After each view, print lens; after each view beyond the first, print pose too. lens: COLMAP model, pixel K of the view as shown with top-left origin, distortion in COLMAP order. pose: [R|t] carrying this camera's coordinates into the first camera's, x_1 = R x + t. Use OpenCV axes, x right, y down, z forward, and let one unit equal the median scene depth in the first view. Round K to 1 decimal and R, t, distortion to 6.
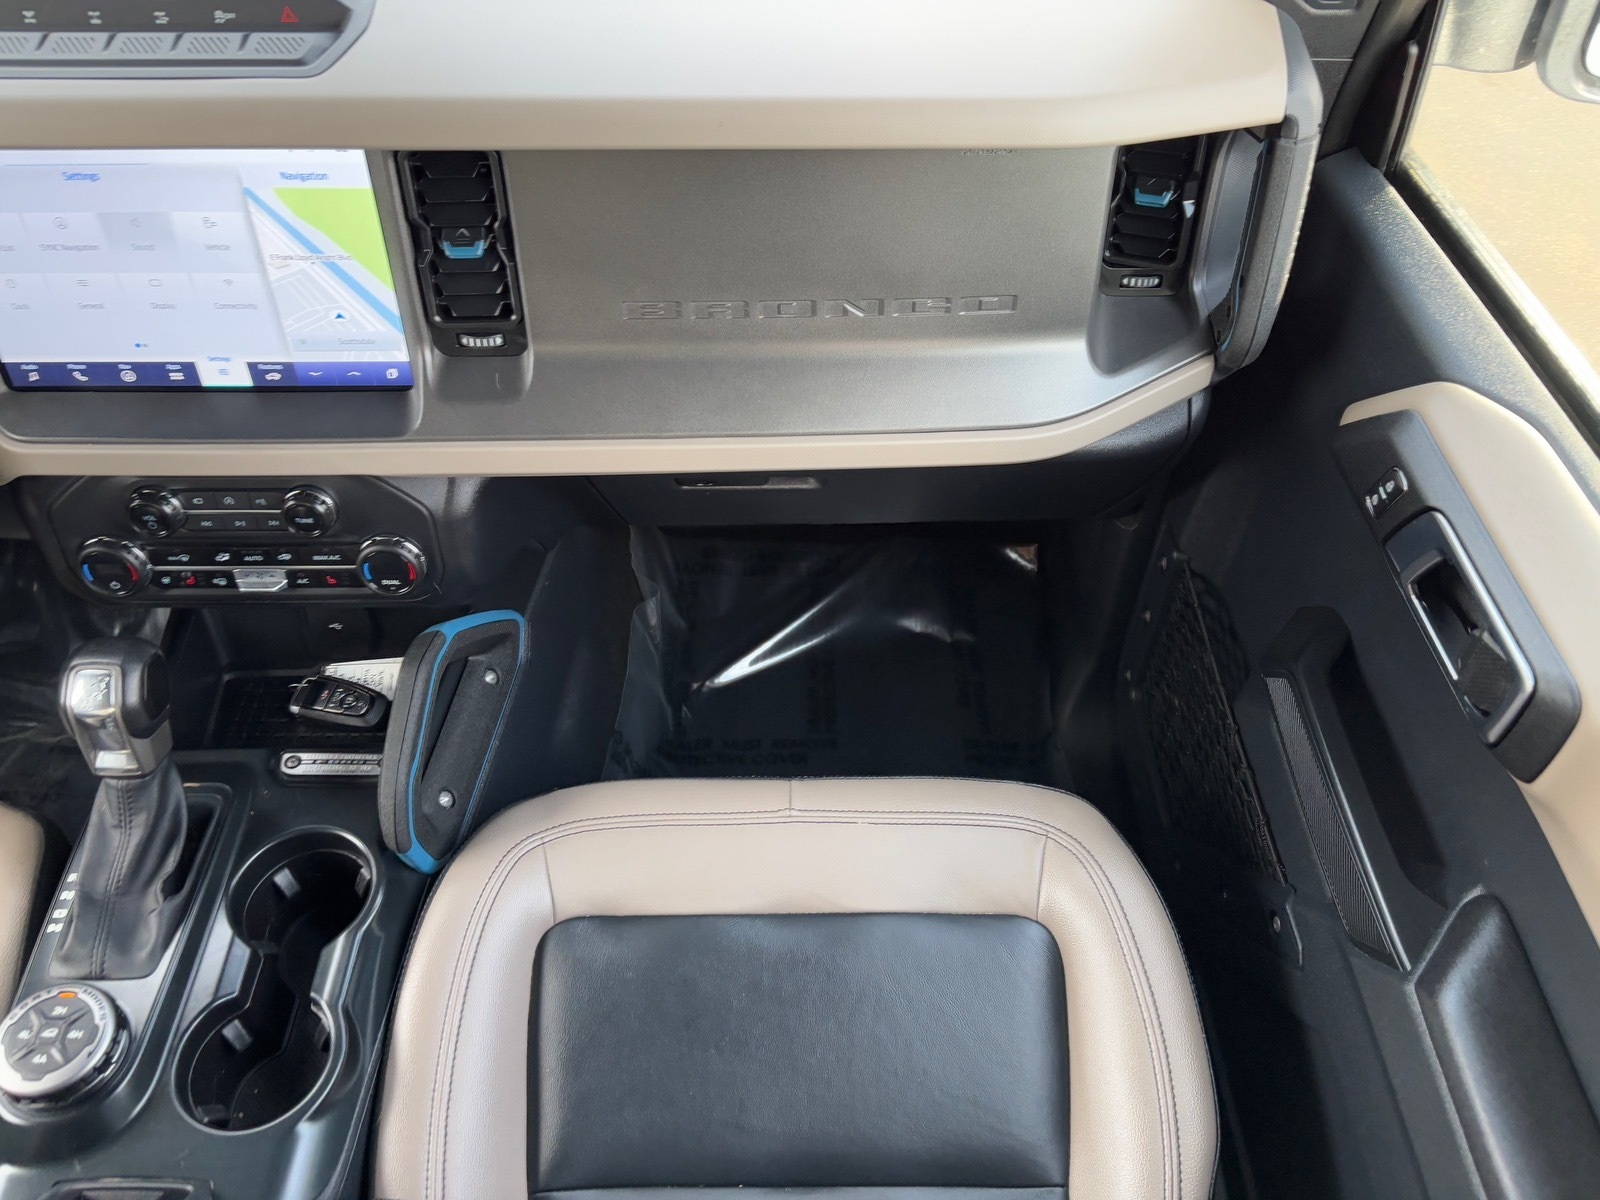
lens RADIAL K [[1222.9, 0, 828.1], [0, 1222.9, 597.5], [0, 0, 1]] dist [0.034870, -0.049012]
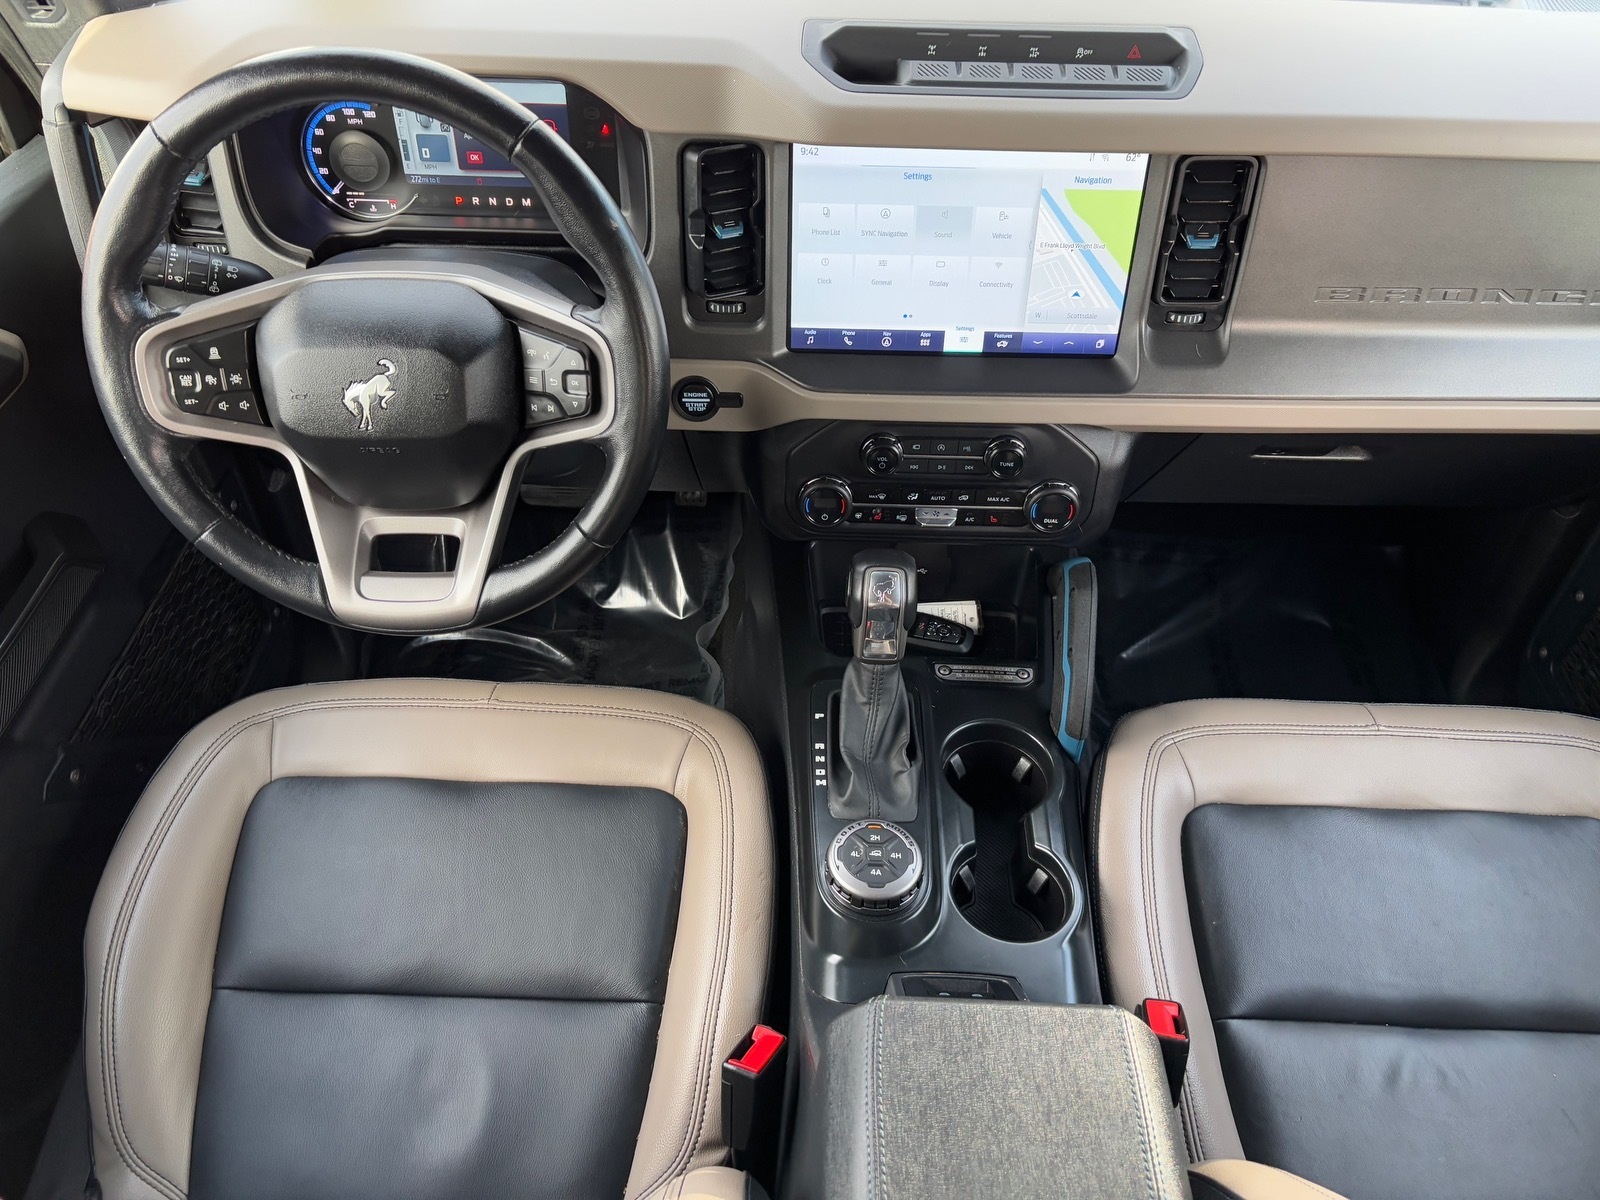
lens RADIAL K [[1222.9, 0, 791.3], [0, 1222.9, 609.6], [0, 0, 1]] dist [0.034870, -0.049012]
pose [[0.998909, 0.032572, -0.033465, -0.614164], [-0.034120, 0.998322, -0.046782, 0.151244], [0.031885, 0.047873, 0.998344, -0.224077]]
